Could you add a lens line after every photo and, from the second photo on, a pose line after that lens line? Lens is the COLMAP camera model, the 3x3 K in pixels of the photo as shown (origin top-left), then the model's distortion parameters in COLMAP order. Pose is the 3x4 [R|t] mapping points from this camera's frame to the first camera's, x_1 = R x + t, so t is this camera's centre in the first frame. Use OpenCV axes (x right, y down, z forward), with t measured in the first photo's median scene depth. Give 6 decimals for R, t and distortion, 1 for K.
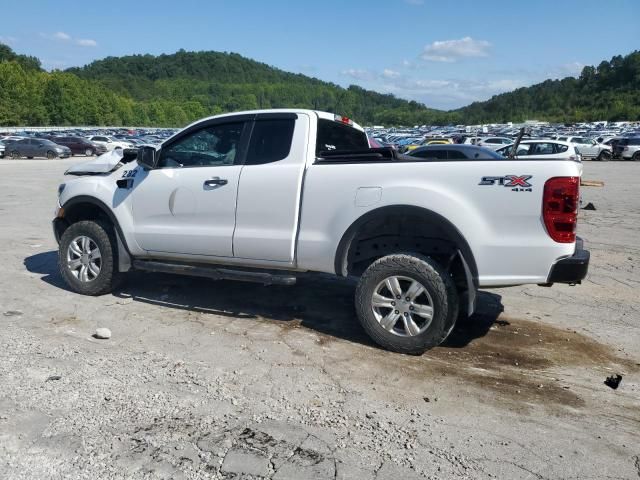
lens RADIAL K [[510.9, 0, 320.0], [0, 510.9, 240.0], [0, 0, 1]] dist [0.015515, 0.007238]
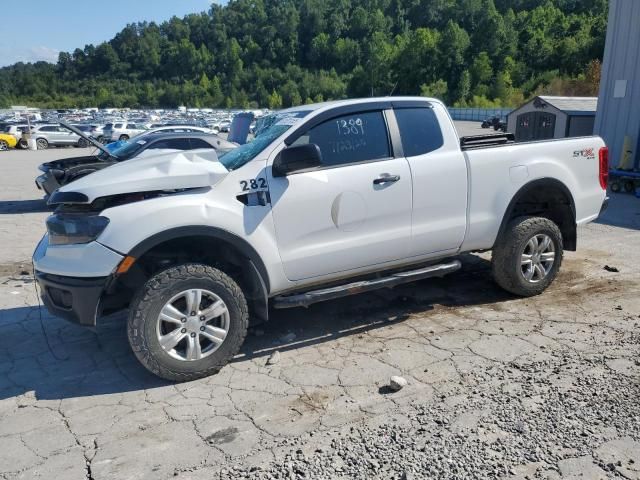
lens RADIAL K [[510.9, 0, 320.0], [0, 510.9, 240.0], [0, 0, 1]] dist [0.015515, 0.007238]
pose [[0.603756, -0.195104, 0.772926, -0.836706], [0.175441, 0.978335, 0.109911, -0.109460], [-0.777624, 0.069244, 0.624905, 0.461128]]
